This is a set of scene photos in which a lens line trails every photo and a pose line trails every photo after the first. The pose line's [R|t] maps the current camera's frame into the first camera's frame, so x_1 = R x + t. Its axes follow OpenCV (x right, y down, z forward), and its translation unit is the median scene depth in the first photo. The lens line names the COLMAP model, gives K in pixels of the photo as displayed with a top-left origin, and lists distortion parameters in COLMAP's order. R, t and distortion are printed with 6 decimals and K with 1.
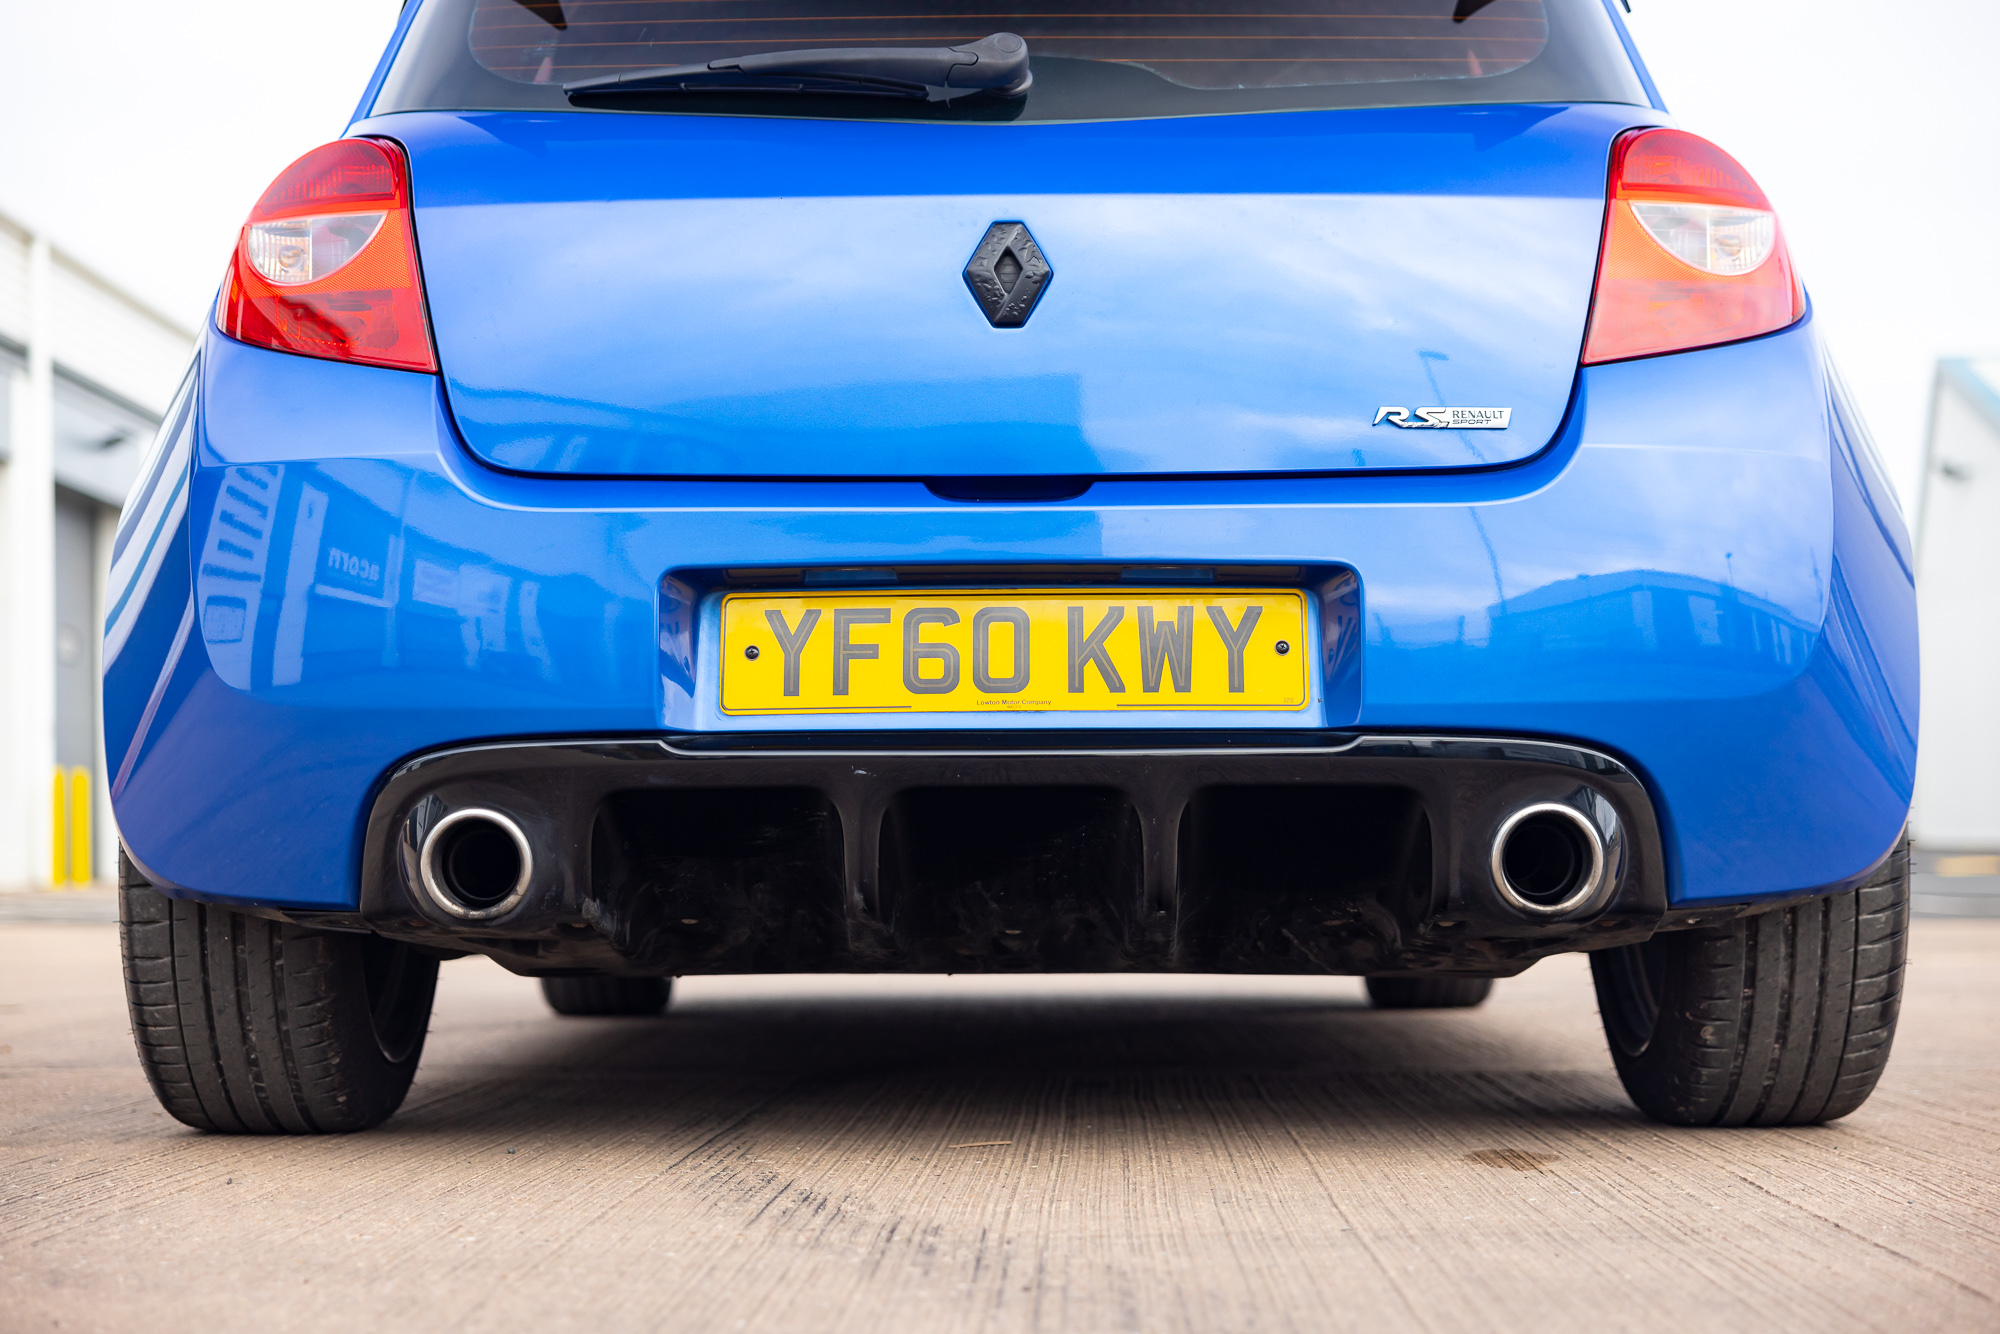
lens RADIAL K [[3214.0, 0, 989.4], [0, 3214.0, 662.1], [0, 0, 1]] dist [0.018473, 0.000000]
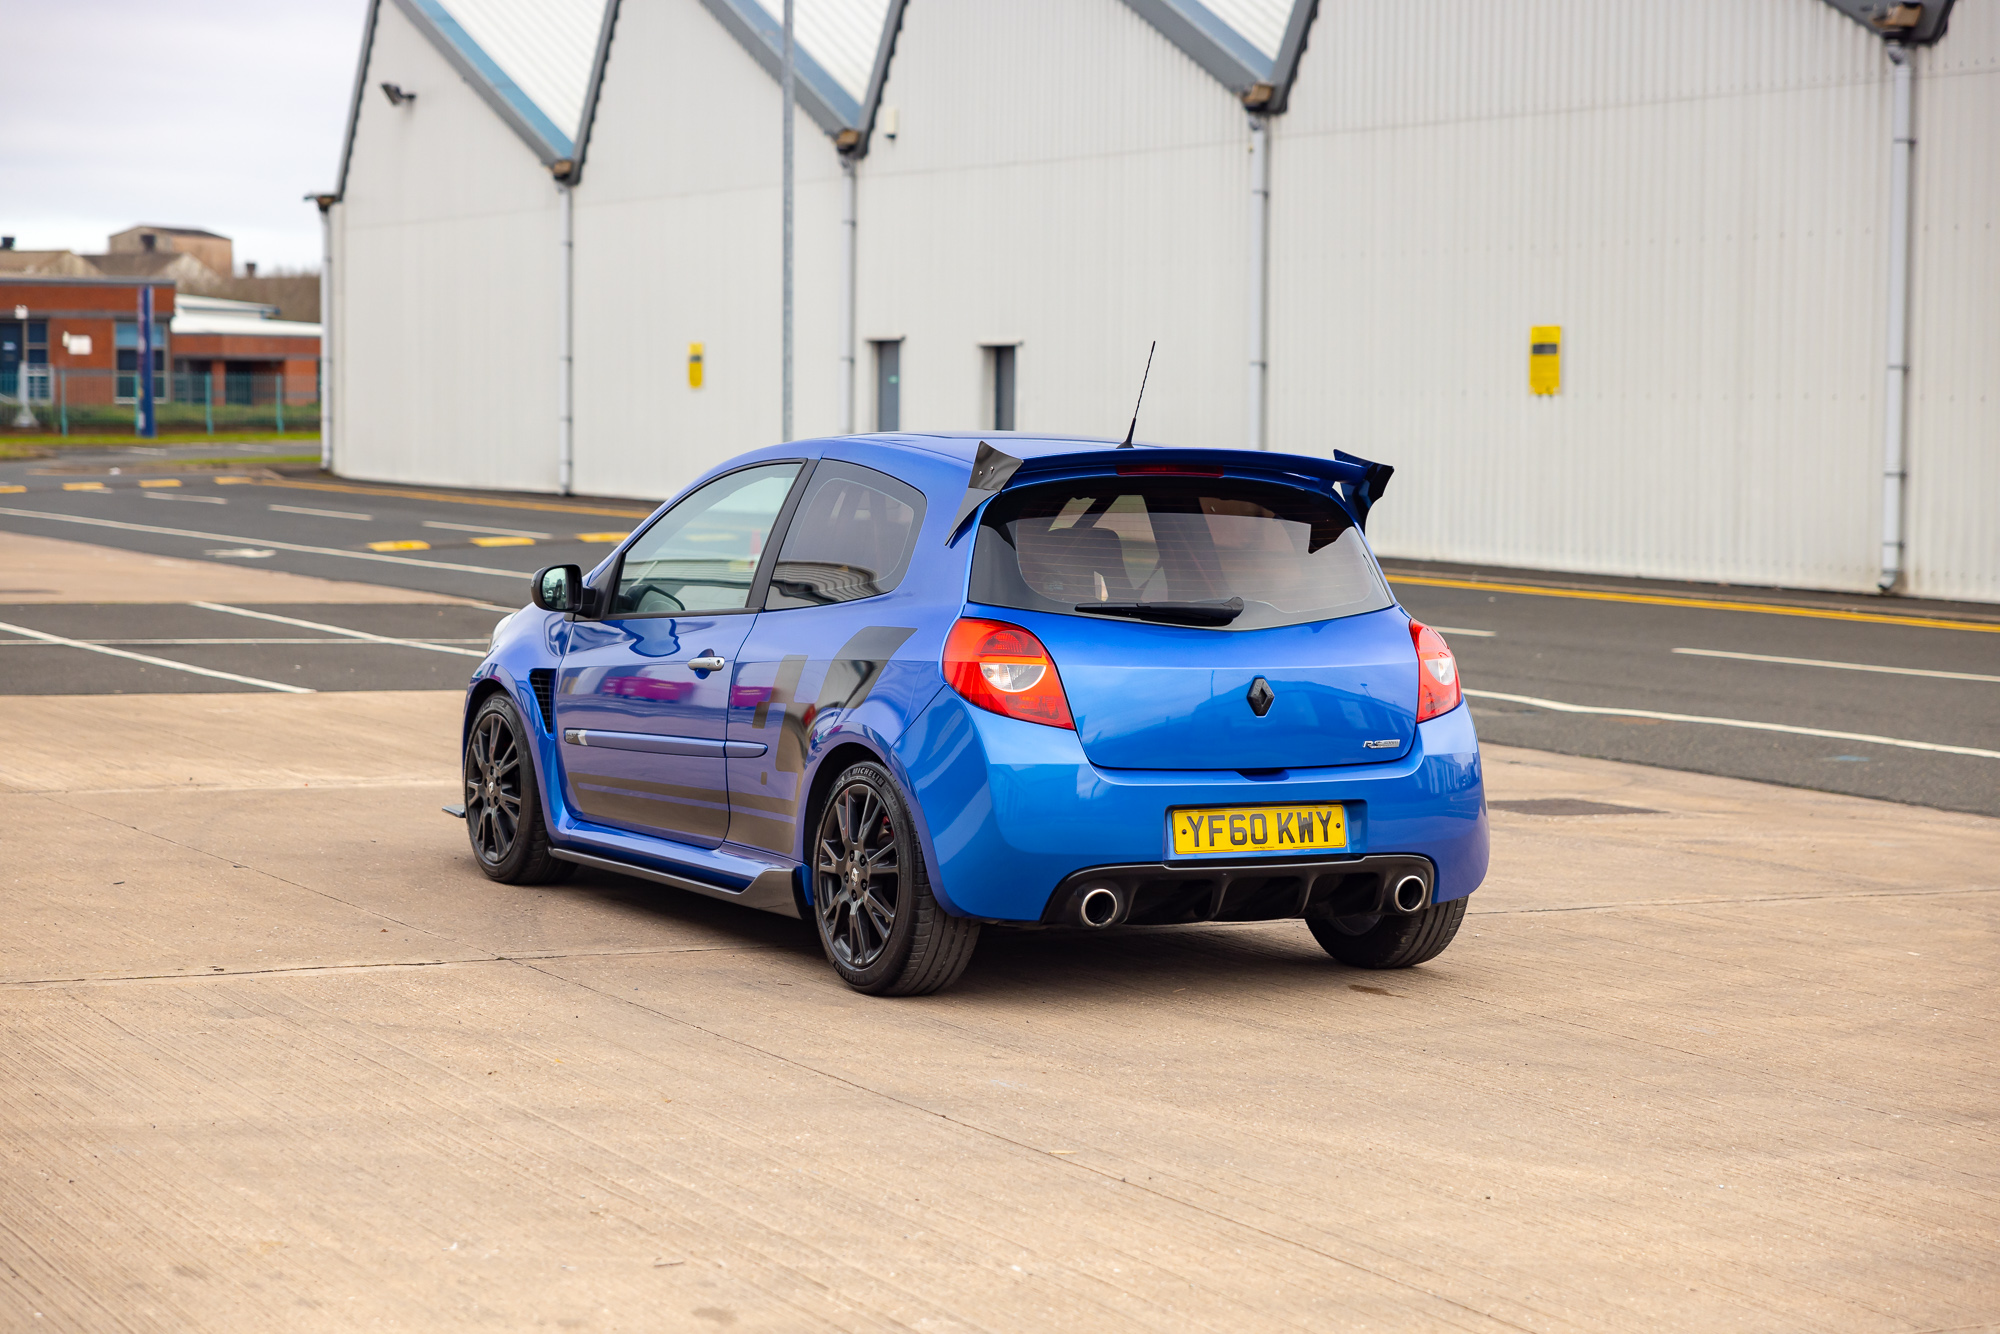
lens RADIAL K [[3894.3, 0, 1002.3], [0, 3894.3, 666.2], [0, 0, 1]] dist [0.020080, 0.000000]
pose [[0.873706, -0.005103, 0.486428, -1.907806], [-0.055658, 0.992330, 0.110382, -0.524661], [-0.483260, -0.123515, 0.866720, -1.919466]]
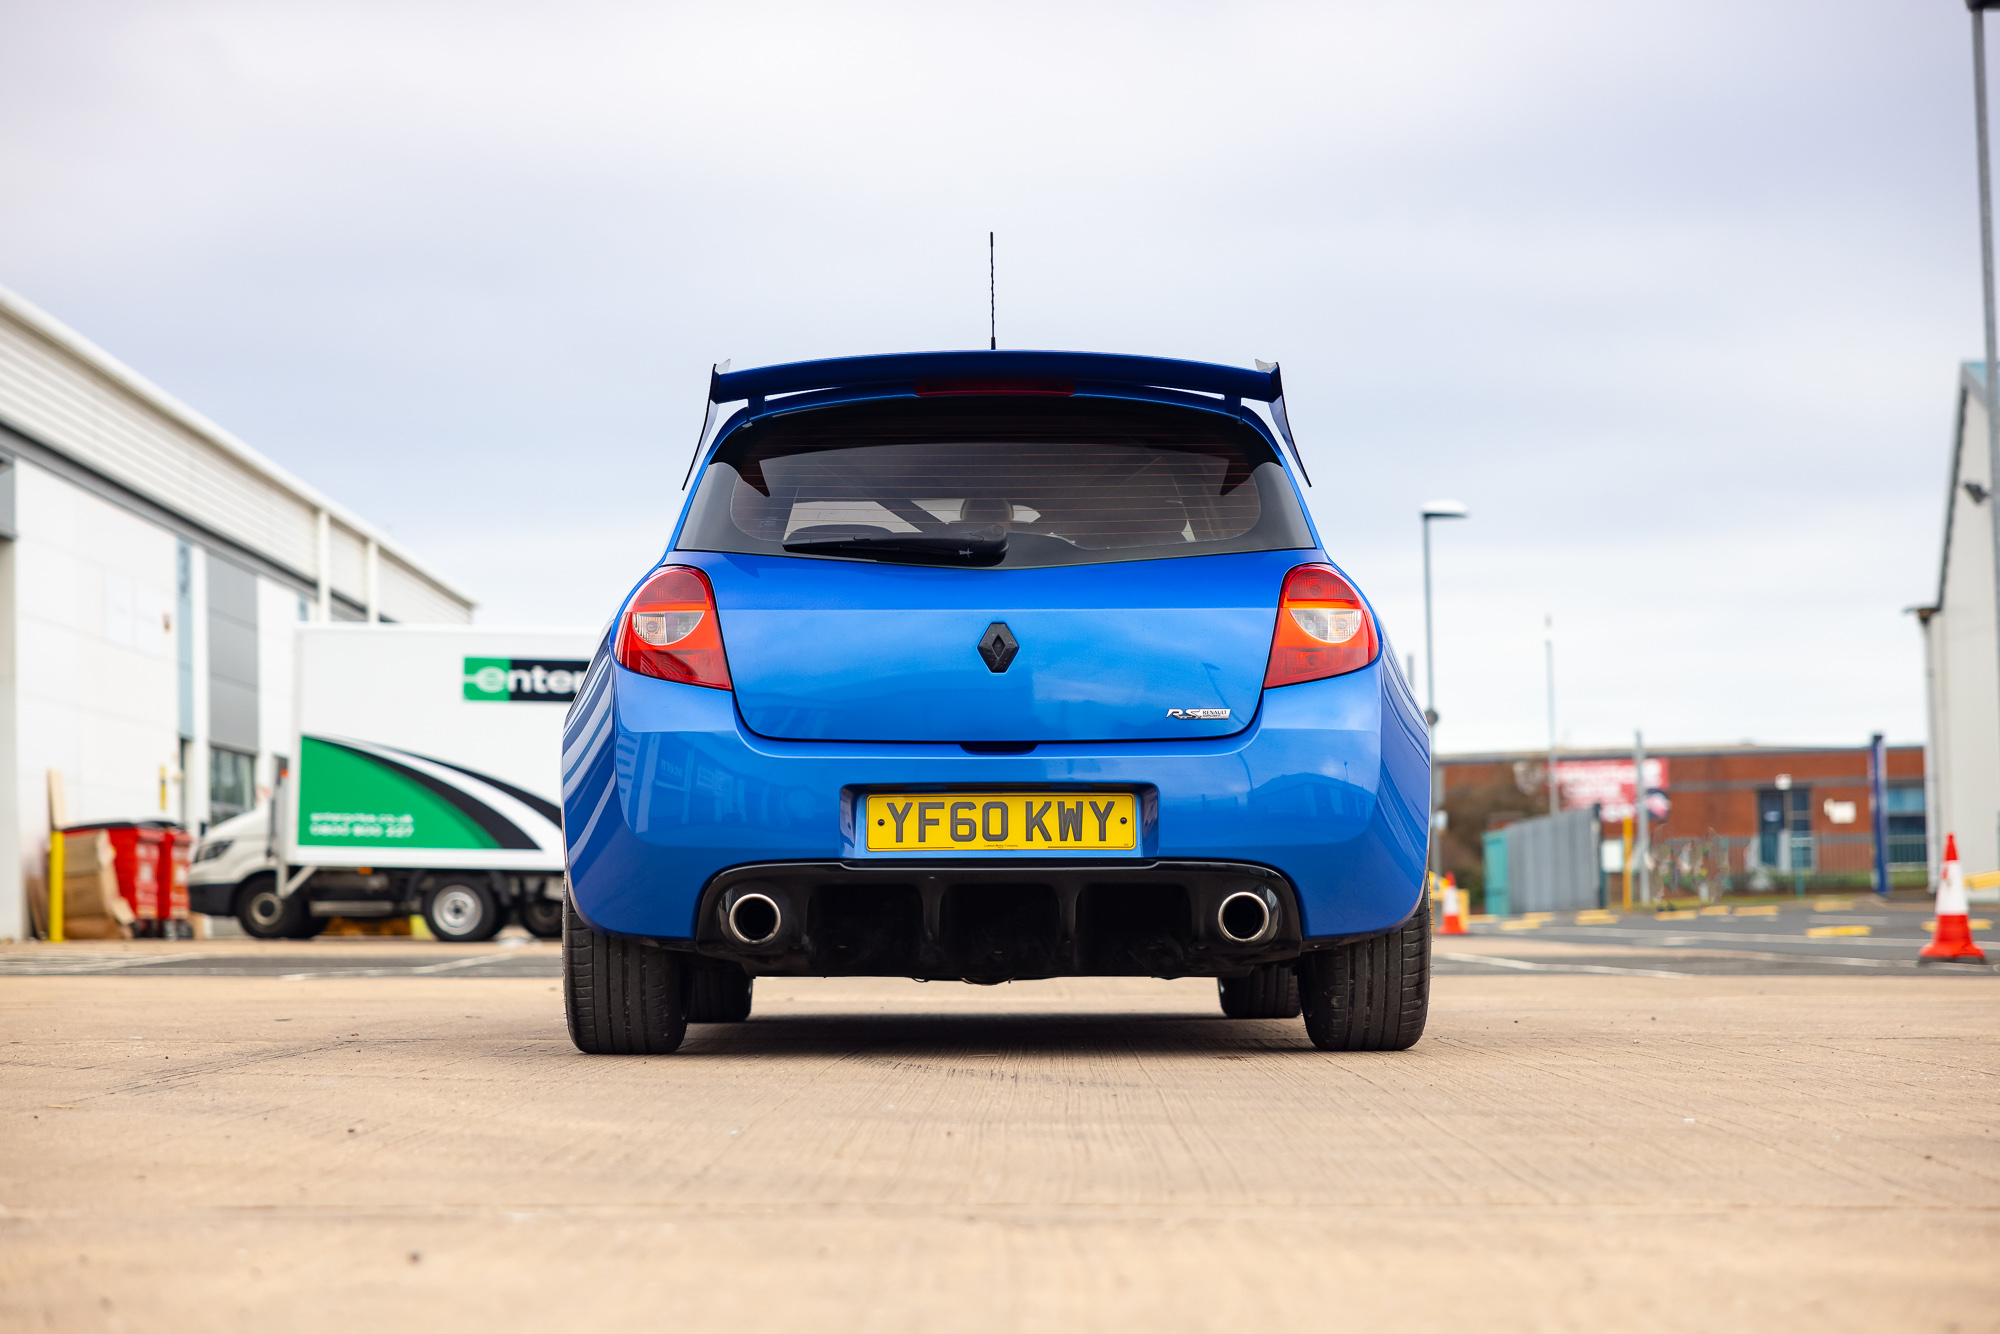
lens RADIAL K [[3894.3, 0, 984.5], [0, 3894.3, 665.4], [0, 0, 1]] dist [0.020080, 0.000000]
pose [[0.999817, 0.002725, 0.018937, -0.054004], [-0.002630, 0.999984, -0.004998, -0.096455], [-0.018950, 0.004947, 0.999808, -1.648627]]
